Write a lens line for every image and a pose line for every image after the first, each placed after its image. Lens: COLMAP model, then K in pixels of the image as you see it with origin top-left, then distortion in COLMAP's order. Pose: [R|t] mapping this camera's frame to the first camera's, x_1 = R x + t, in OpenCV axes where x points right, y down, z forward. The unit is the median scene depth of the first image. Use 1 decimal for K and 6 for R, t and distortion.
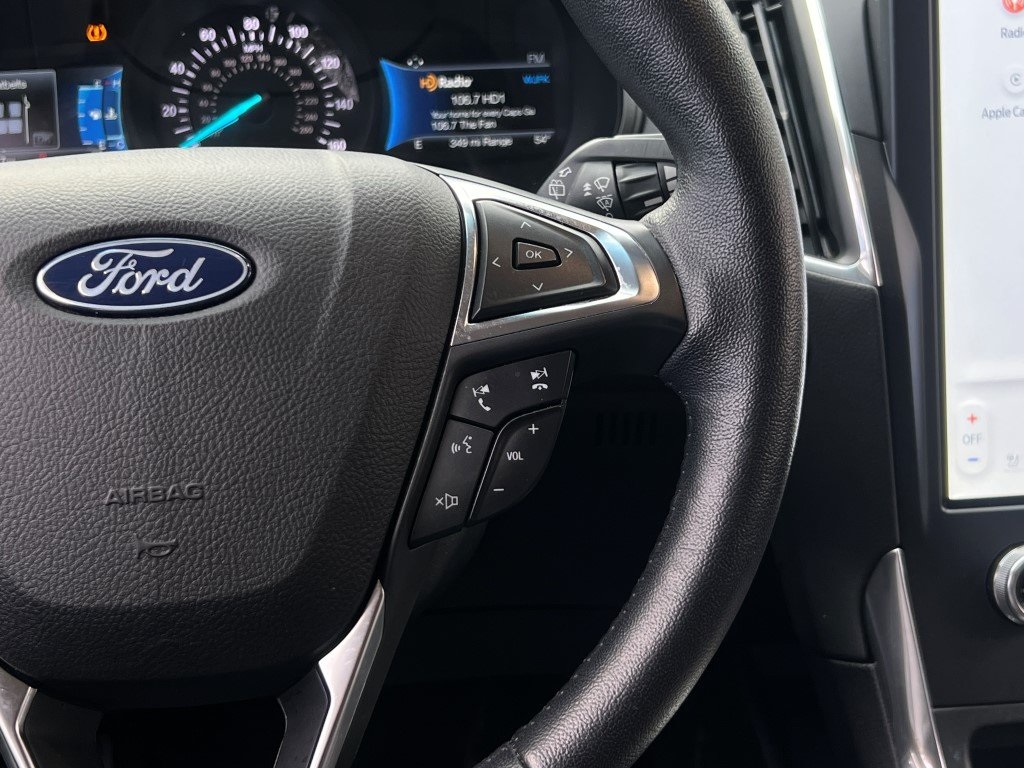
lens RADIAL K [[1480.0, 0, 547.7], [0, 1480.0, 396.7], [0, 0, 1]] dist [0.050937, 0.000000]
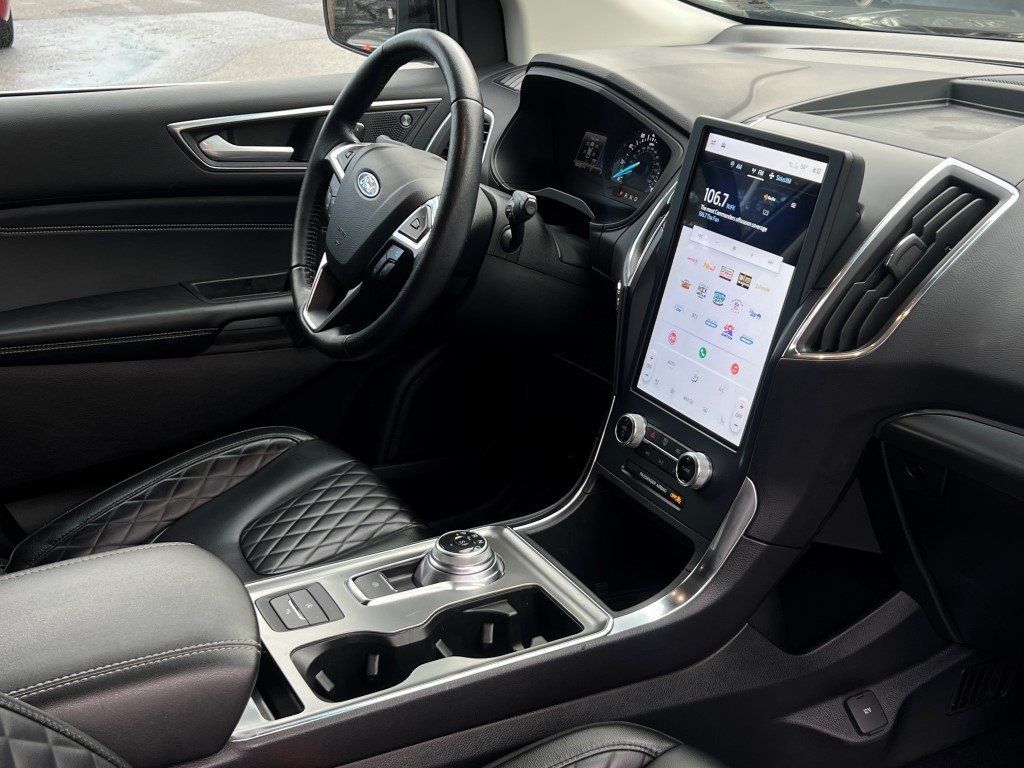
lens RADIAL K [[1226.4, 0, 516.4], [0, 1226.4, 387.9], [0, 0, 1]] dist [0.097974, 0.000000]
pose [[0.392178, 0.369449, -0.842439, 1.570895], [-0.346119, 0.907770, 0.236972, -0.277147], [0.852290, 0.198649, 0.483881, -0.079650]]
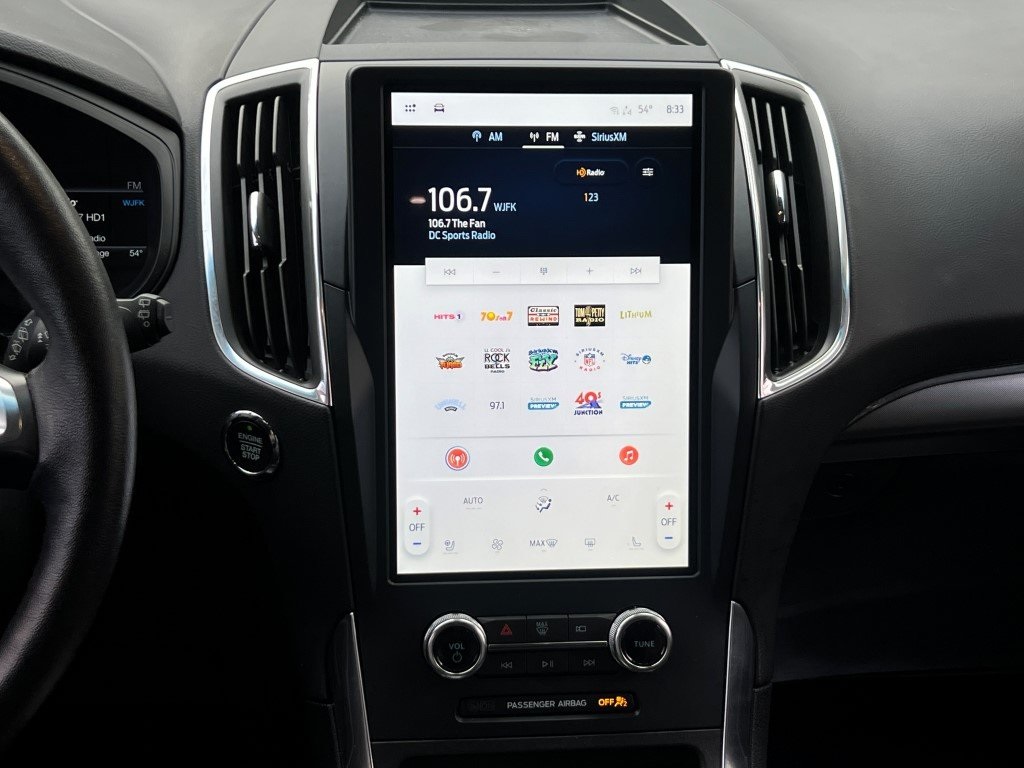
lens RADIAL K [[1514.9, 0, 509.3], [0, 1514.9, 392.0], [0, 0, 1]] dist [0.137945, 0.000000]
pose [[0.998913, 0.044173, 0.014869, 0.293191], [-0.044158, 0.999024, -0.001292, -0.075825], [-0.014912, 0.000634, 0.999889, -0.247980]]
